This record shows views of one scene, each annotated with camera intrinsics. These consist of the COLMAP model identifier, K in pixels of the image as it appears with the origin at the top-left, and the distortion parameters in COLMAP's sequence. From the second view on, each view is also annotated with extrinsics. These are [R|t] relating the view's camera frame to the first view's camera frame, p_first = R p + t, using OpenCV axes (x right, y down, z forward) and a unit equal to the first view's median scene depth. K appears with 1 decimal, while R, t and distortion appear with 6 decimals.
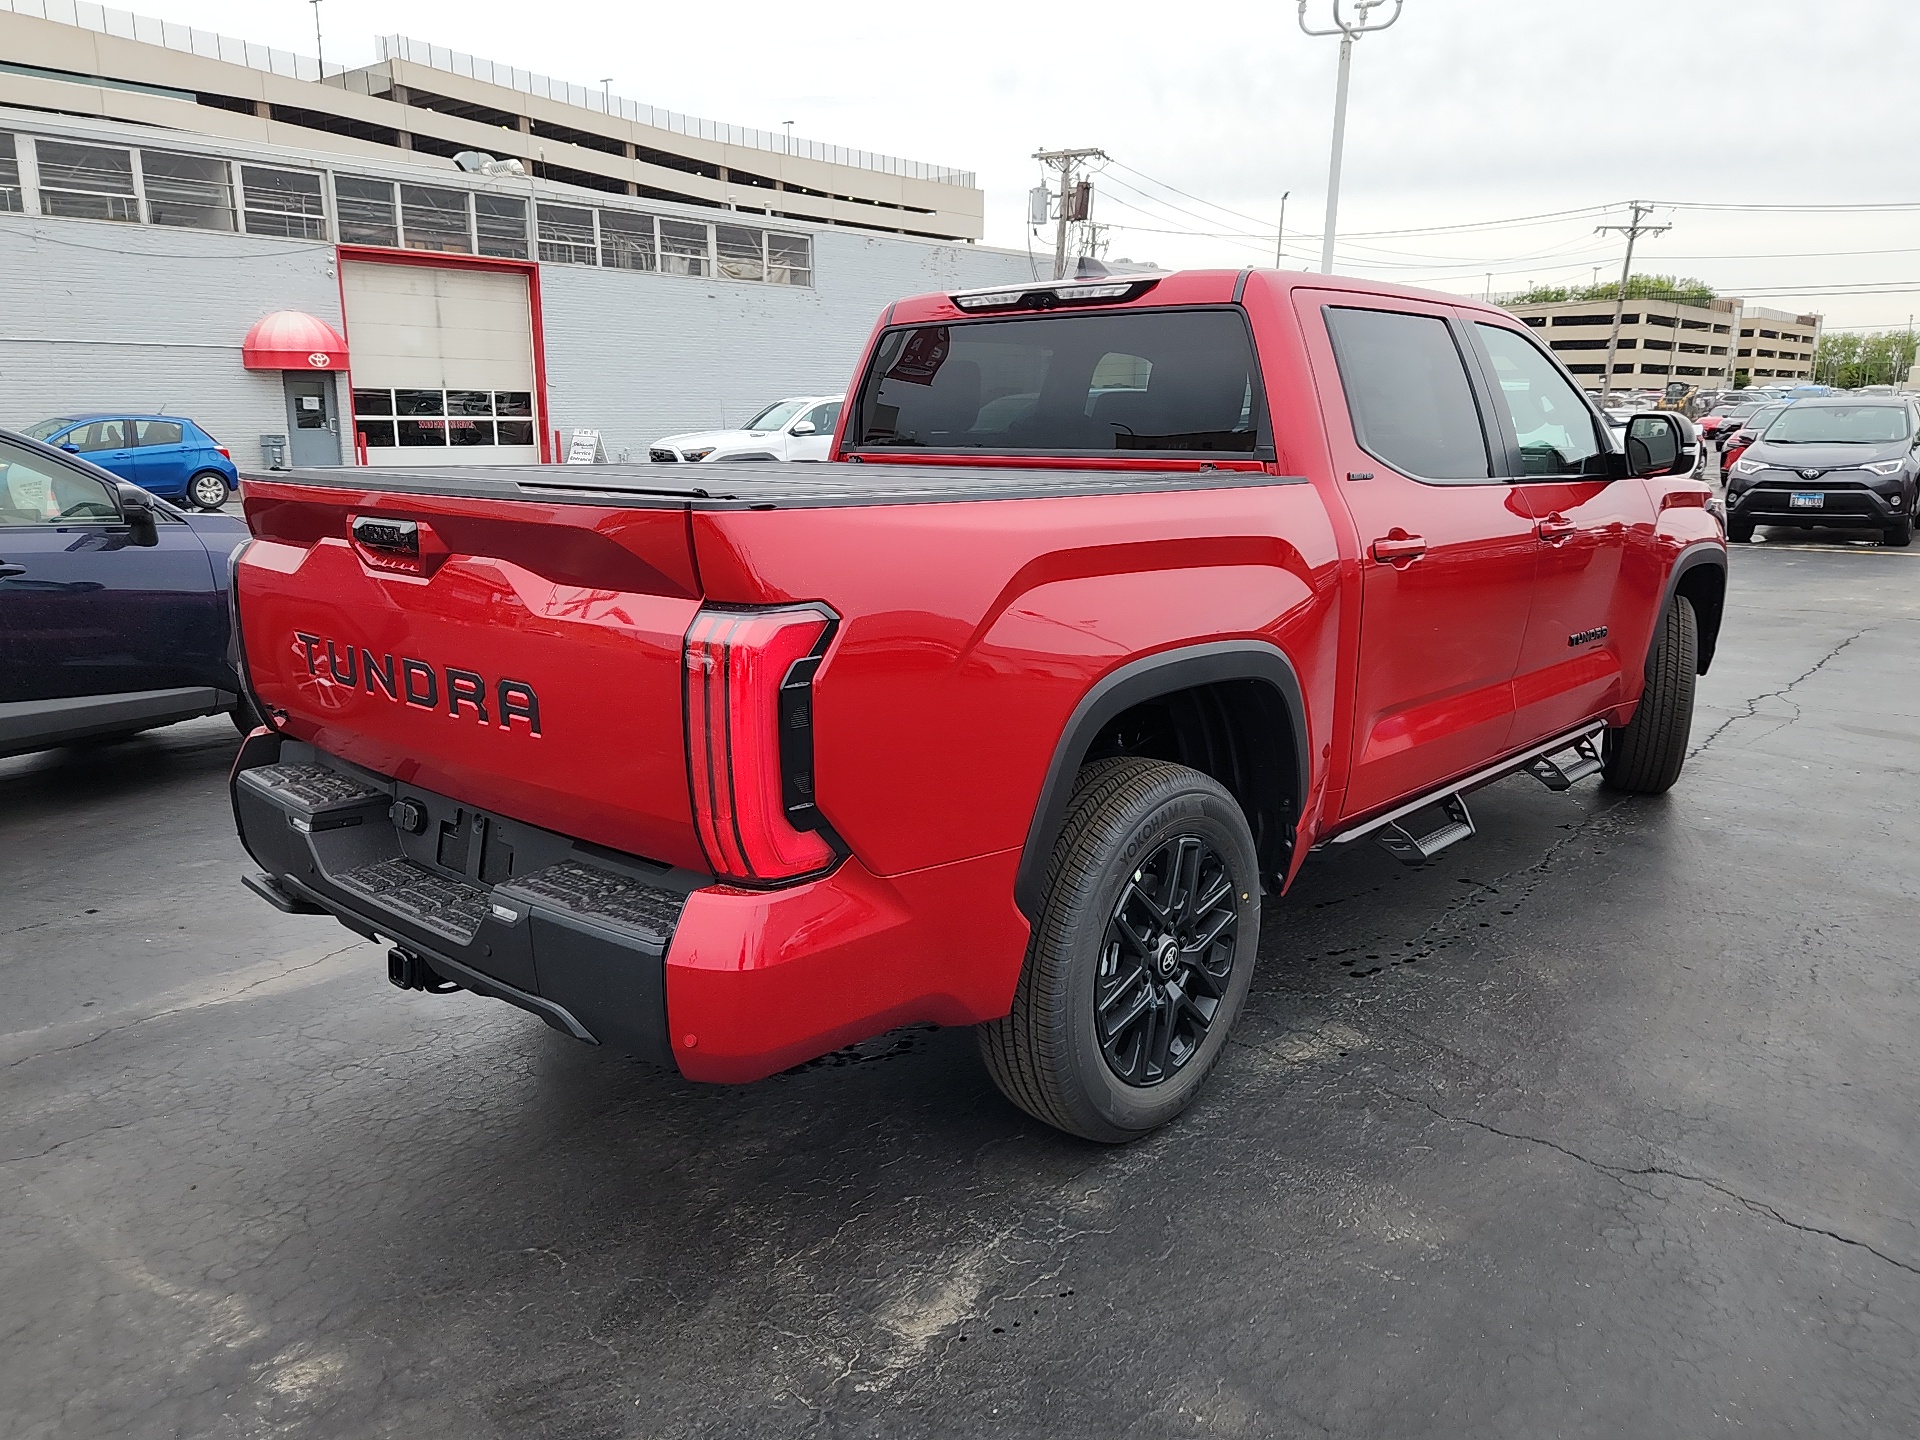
lens RADIAL K [[1411.3, 0, 918.3], [0, 1411.3, 714.7], [0, 0, 1]] dist [0.066466, -0.056235]
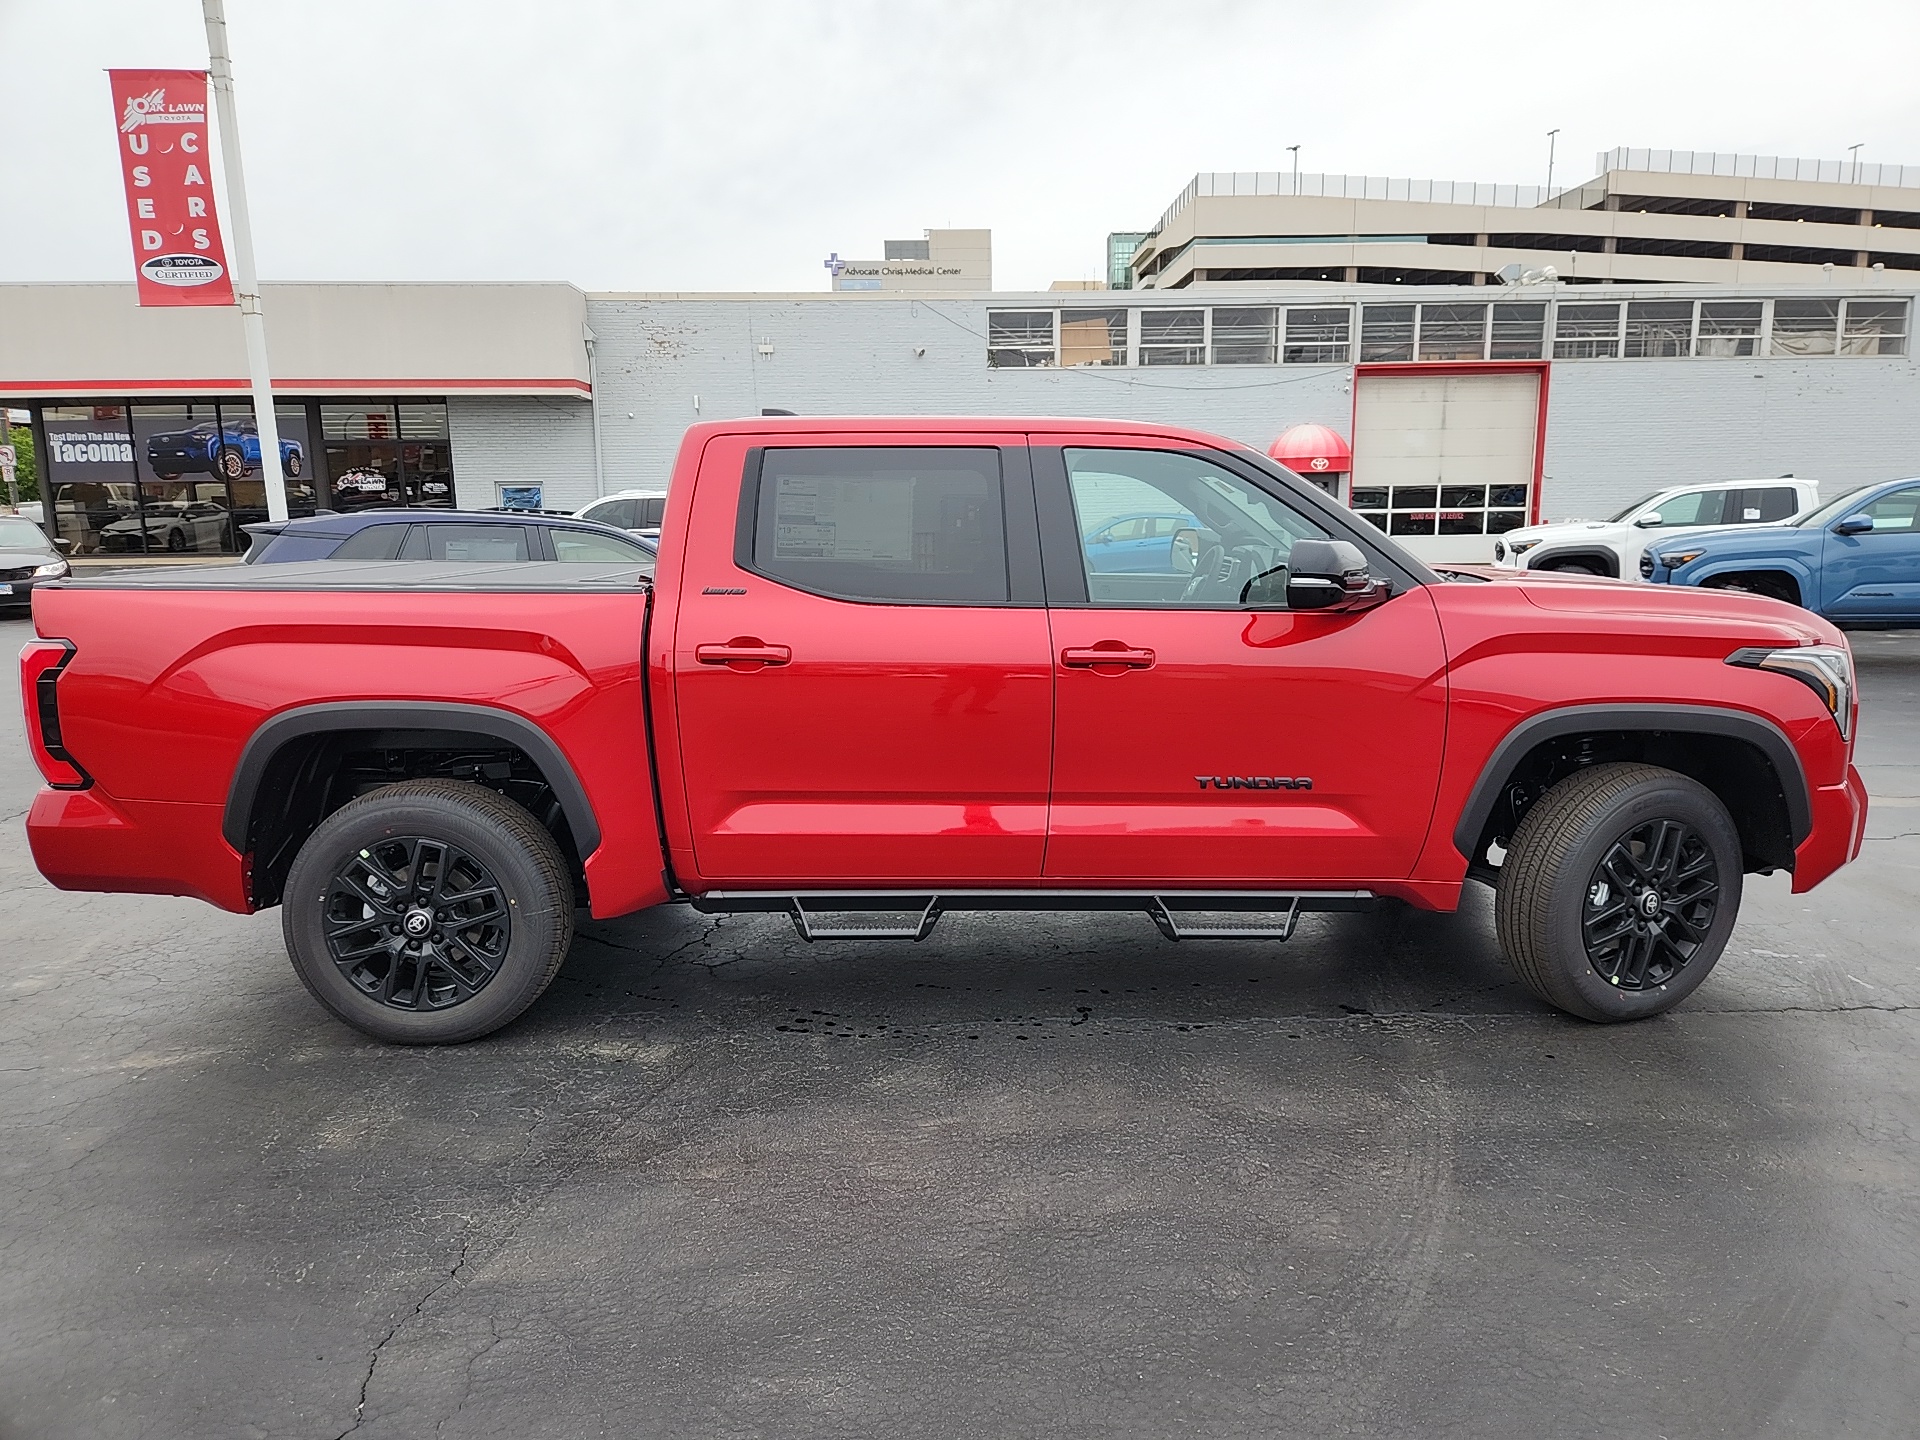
lens RADIAL K [[1298.6, 0, 957.8], [0, 1298.6, 733.4], [0, 0, 1]] dist [0.028595, -0.026237]
pose [[0.676710, 0.118289, -0.726685, 0.168926], [-0.141448, 0.989510, 0.029351, -0.015005], [0.722534, 0.082926, 0.686344, 0.055396]]
